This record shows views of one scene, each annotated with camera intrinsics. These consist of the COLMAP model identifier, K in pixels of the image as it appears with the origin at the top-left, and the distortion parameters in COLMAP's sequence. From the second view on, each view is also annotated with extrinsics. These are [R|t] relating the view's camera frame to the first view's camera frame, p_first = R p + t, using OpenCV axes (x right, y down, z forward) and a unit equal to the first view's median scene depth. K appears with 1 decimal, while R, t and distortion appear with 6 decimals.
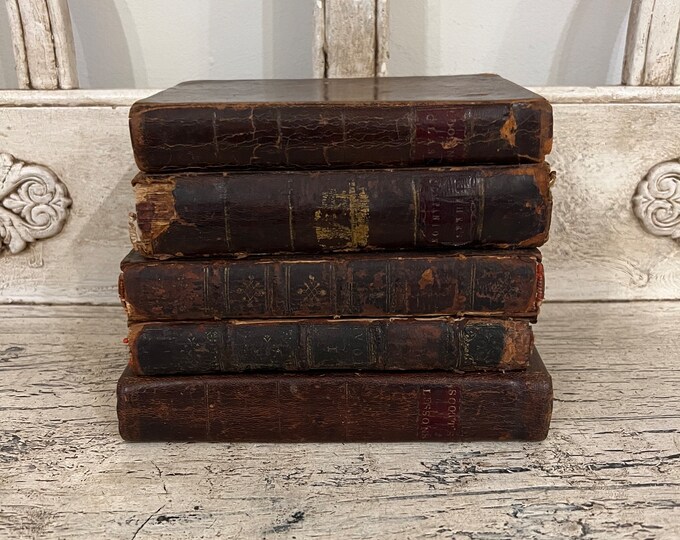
lens RADIAL K [[713.6, 0, 340.0], [0, 713.6, 270.0], [0, 0, 1]] dist [-0.004523, -0.012045]
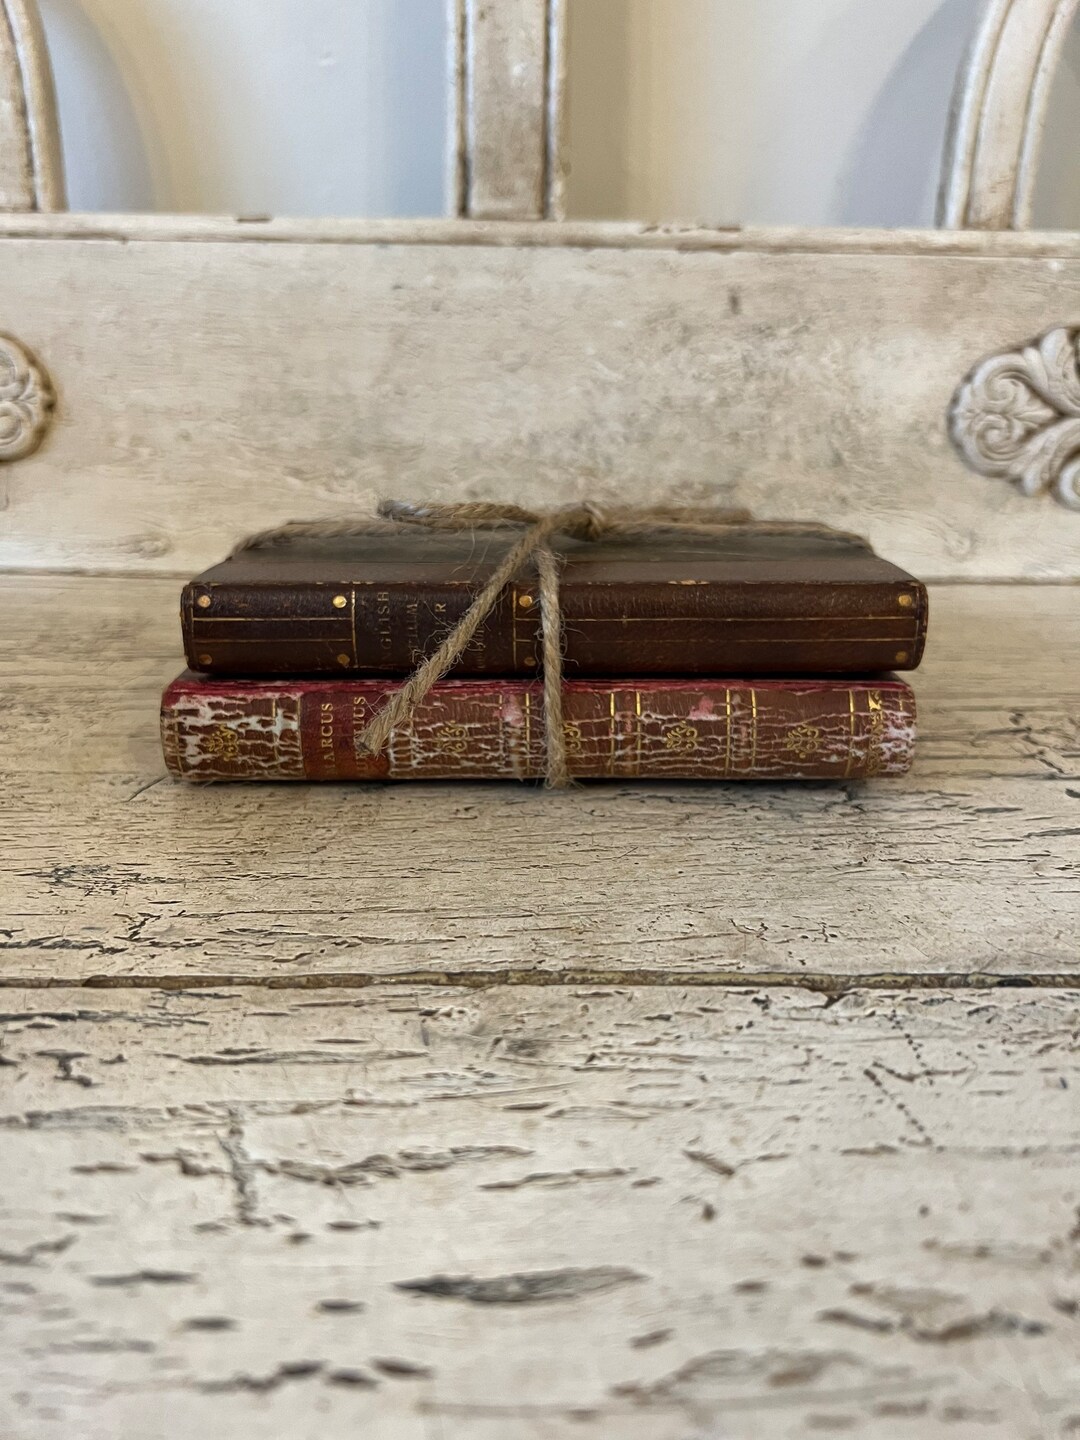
lens RADIAL K [[1136.1, 0, 540.0], [0, 1136.1, 720.0], [0, 0, 1]] dist [-0.005874, -0.004862]
pose [[0.999491, 0.012347, 0.029425, 0.030347], [-0.012560, 0.999896, 0.007057, 0.251813], [-0.029335, -0.007423, 0.999542, -0.001423]]
